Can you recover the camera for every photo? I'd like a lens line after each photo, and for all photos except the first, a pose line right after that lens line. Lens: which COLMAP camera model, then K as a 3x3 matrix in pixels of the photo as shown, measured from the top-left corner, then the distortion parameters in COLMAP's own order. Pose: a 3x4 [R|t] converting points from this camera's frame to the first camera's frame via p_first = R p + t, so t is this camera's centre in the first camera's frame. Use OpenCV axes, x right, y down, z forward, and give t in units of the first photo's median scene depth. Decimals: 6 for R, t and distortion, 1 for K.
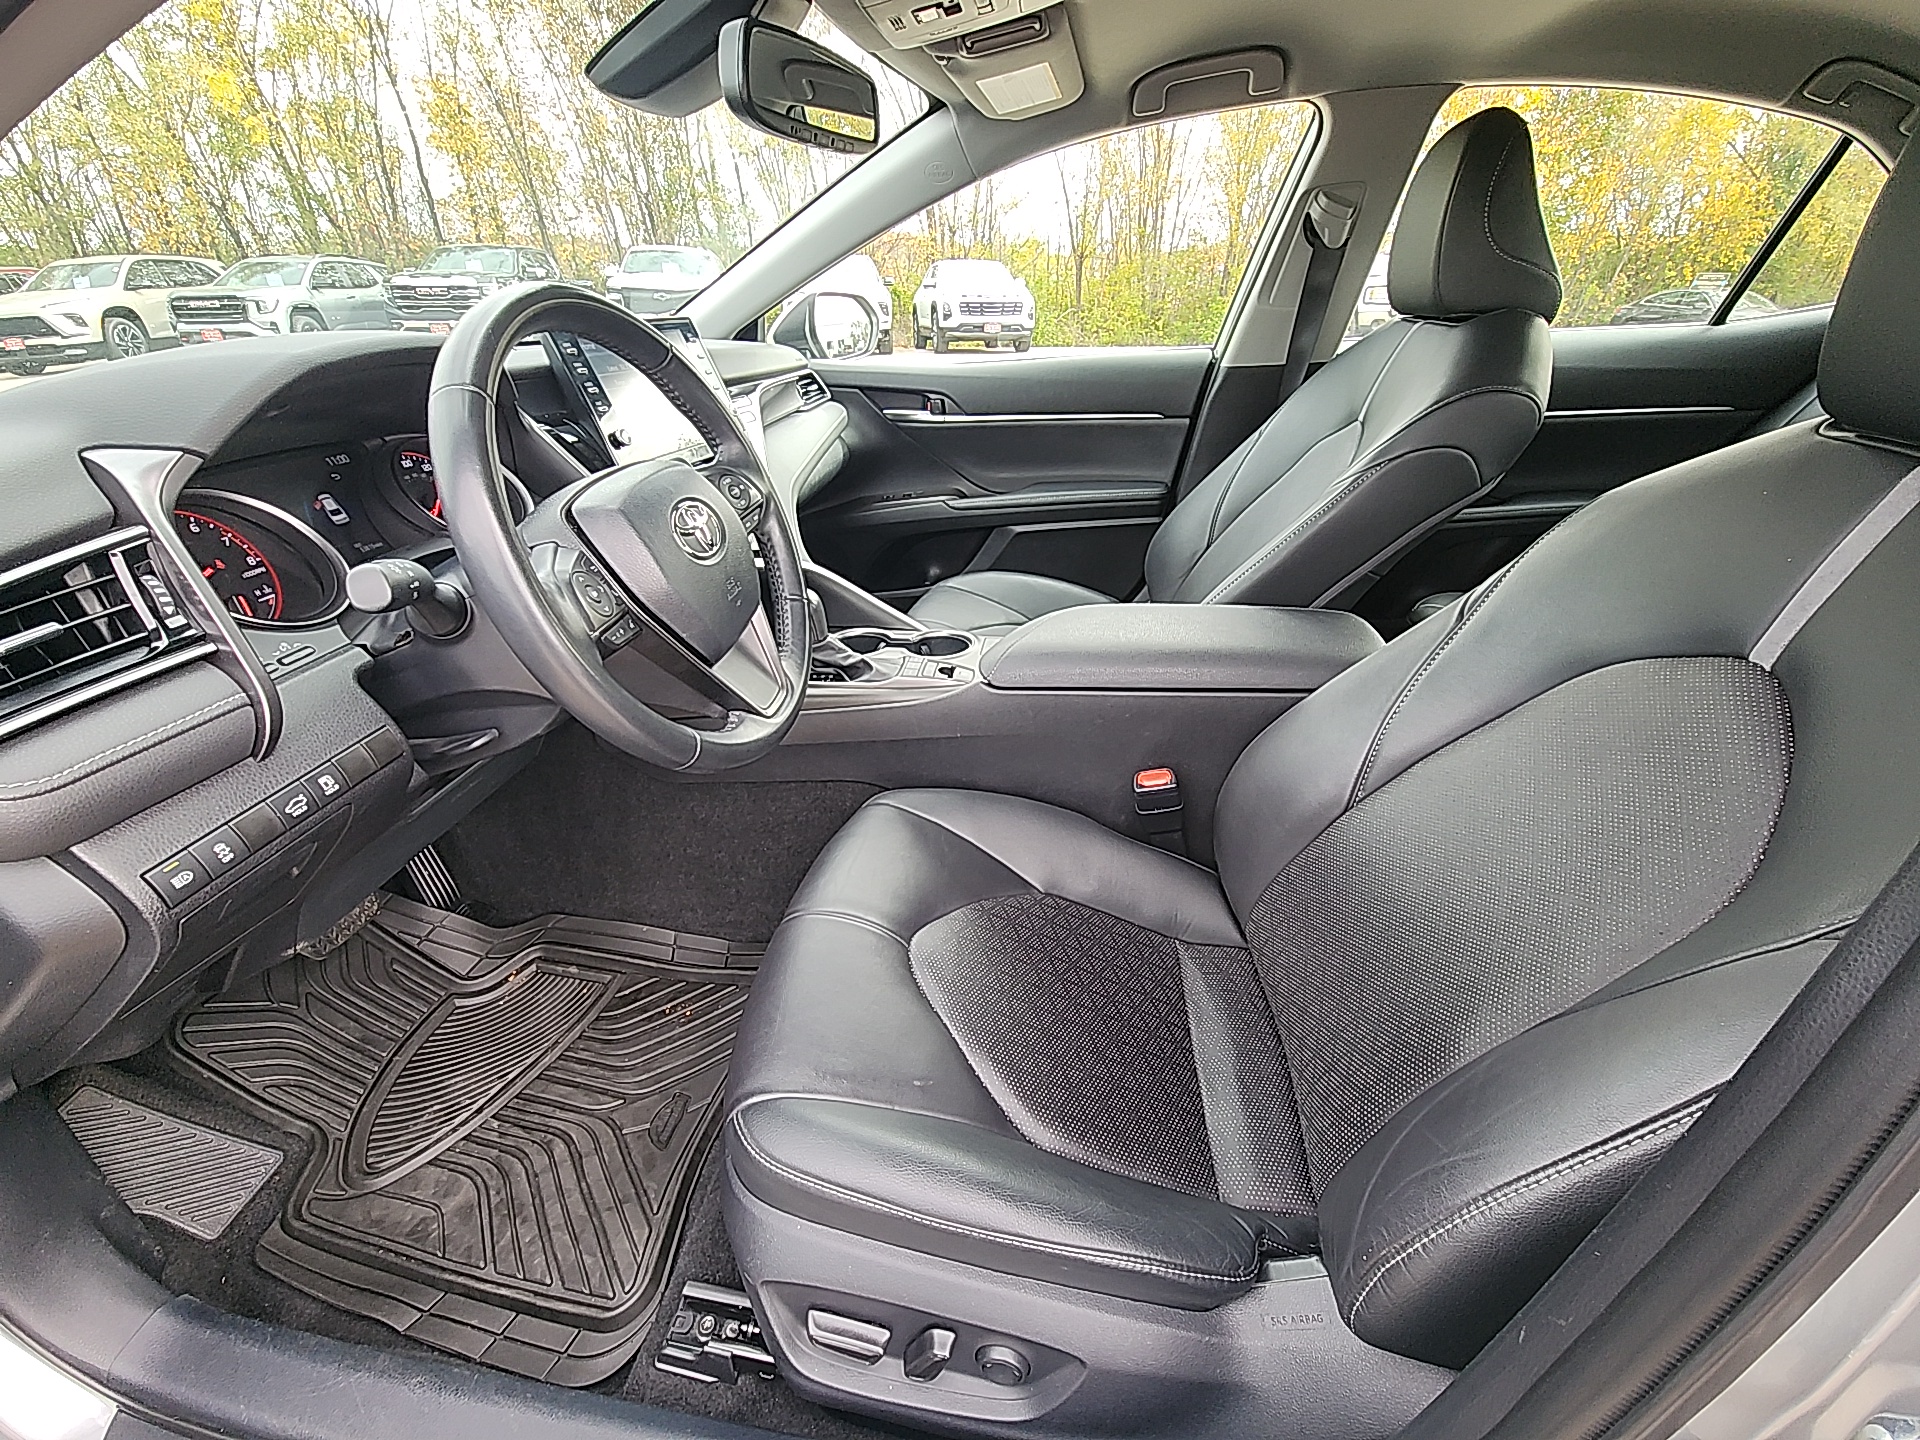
lens RADIAL K [[766.2, 0, 950.5], [0, 766.2, 704.7], [0, 0, 1]] dist [0.014069, -0.008825]
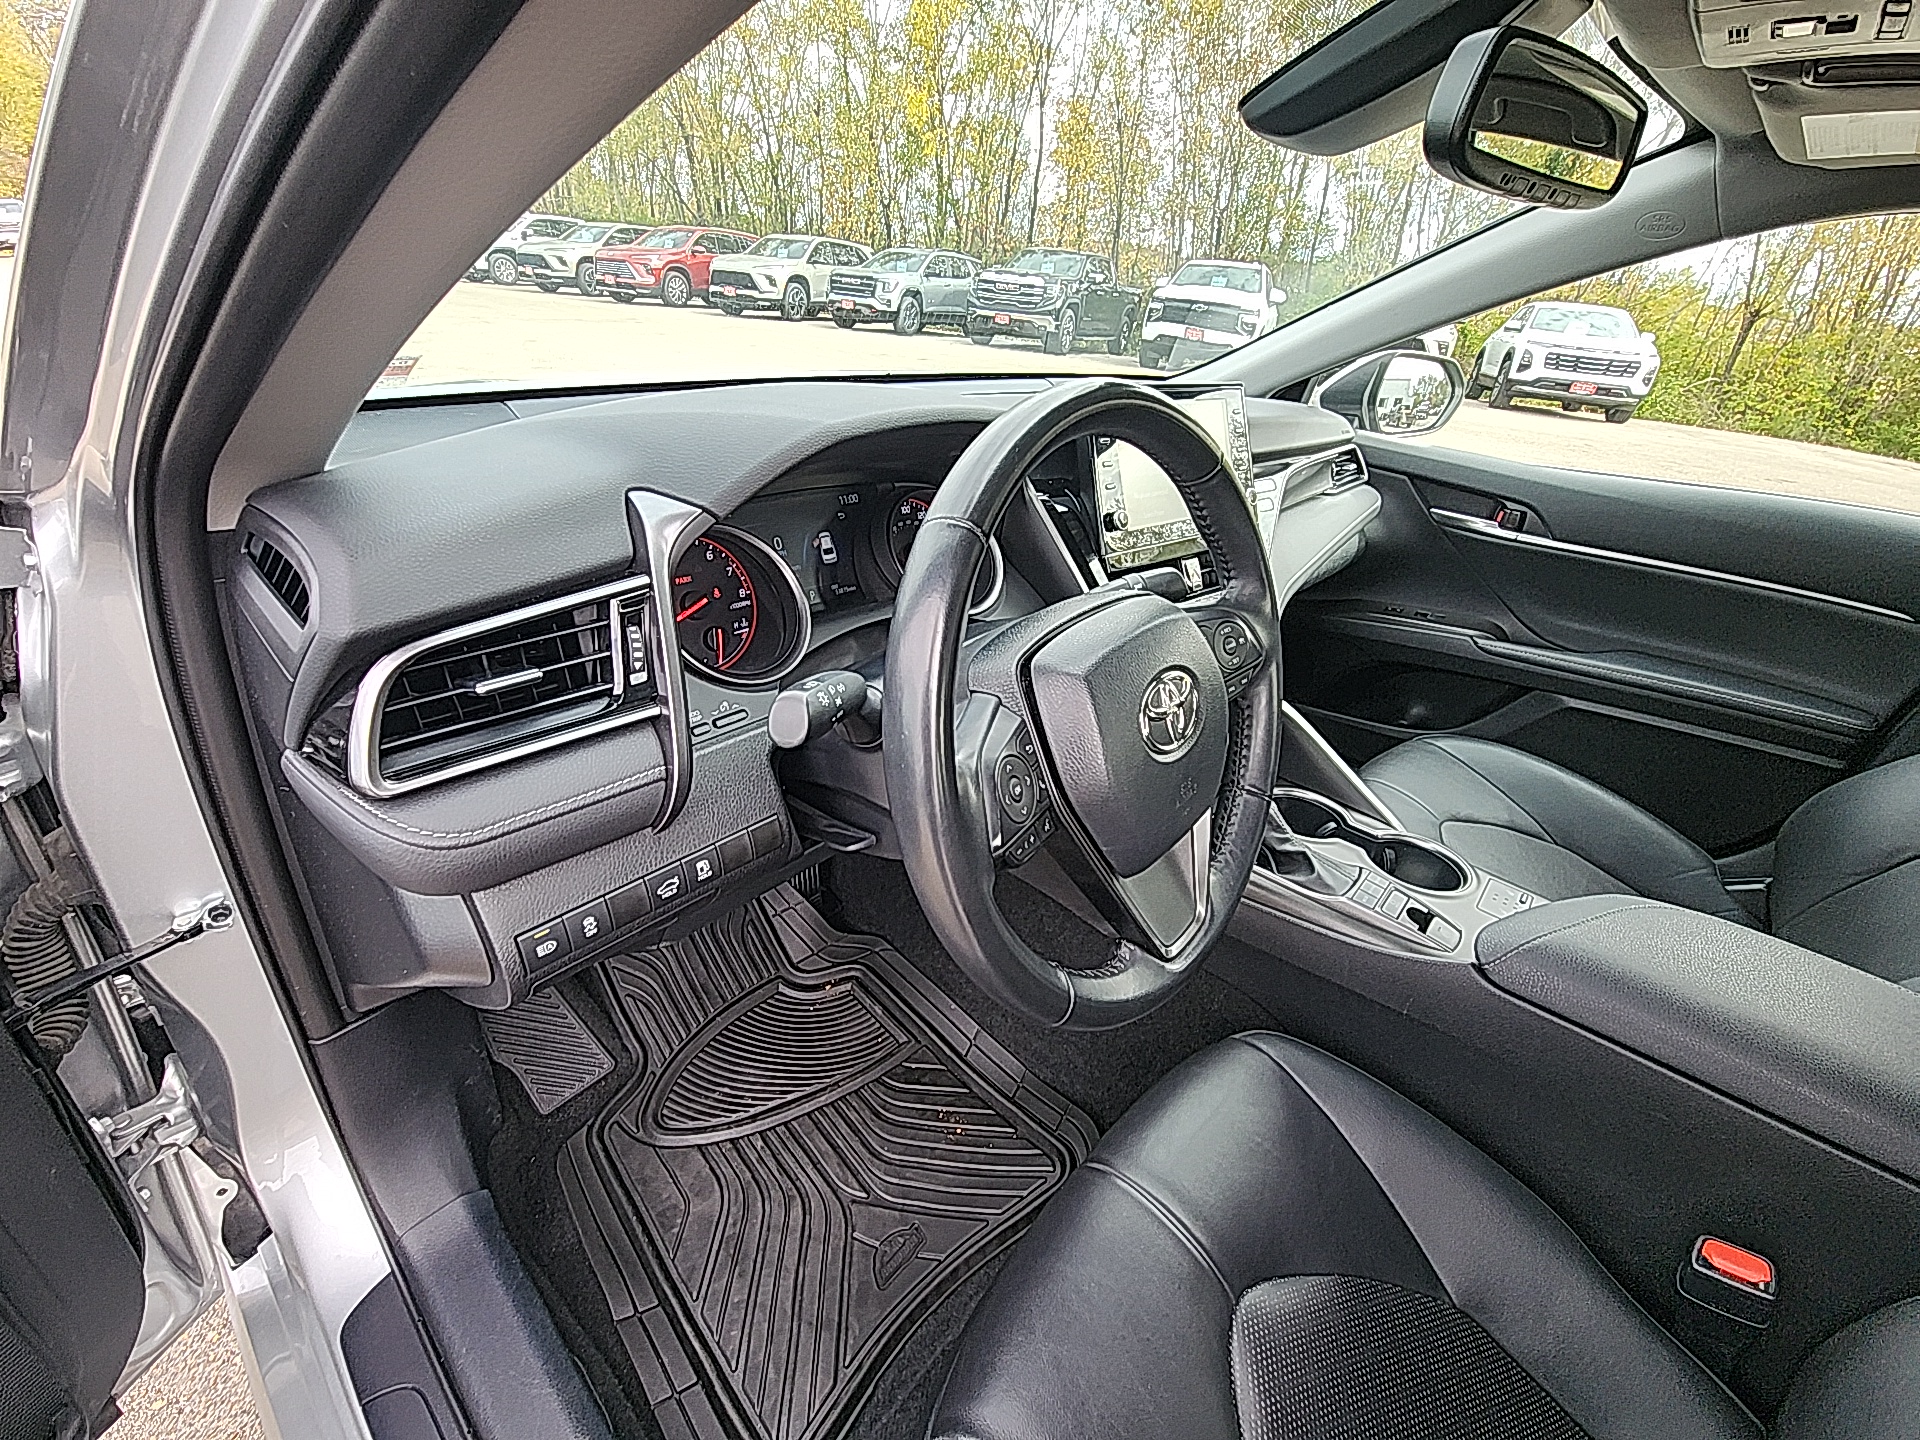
lens RADIAL K [[768.8, 0, 953.4], [0, 768.8, 707.0], [0, 0, 1]] dist [0.010623, -0.007916]
pose [[0.823403, 0.335556, -0.457614, -0.081043], [-0.340911, 0.937194, 0.073805, -0.108520], [0.453639, 0.095234, 0.886083, 0.120328]]
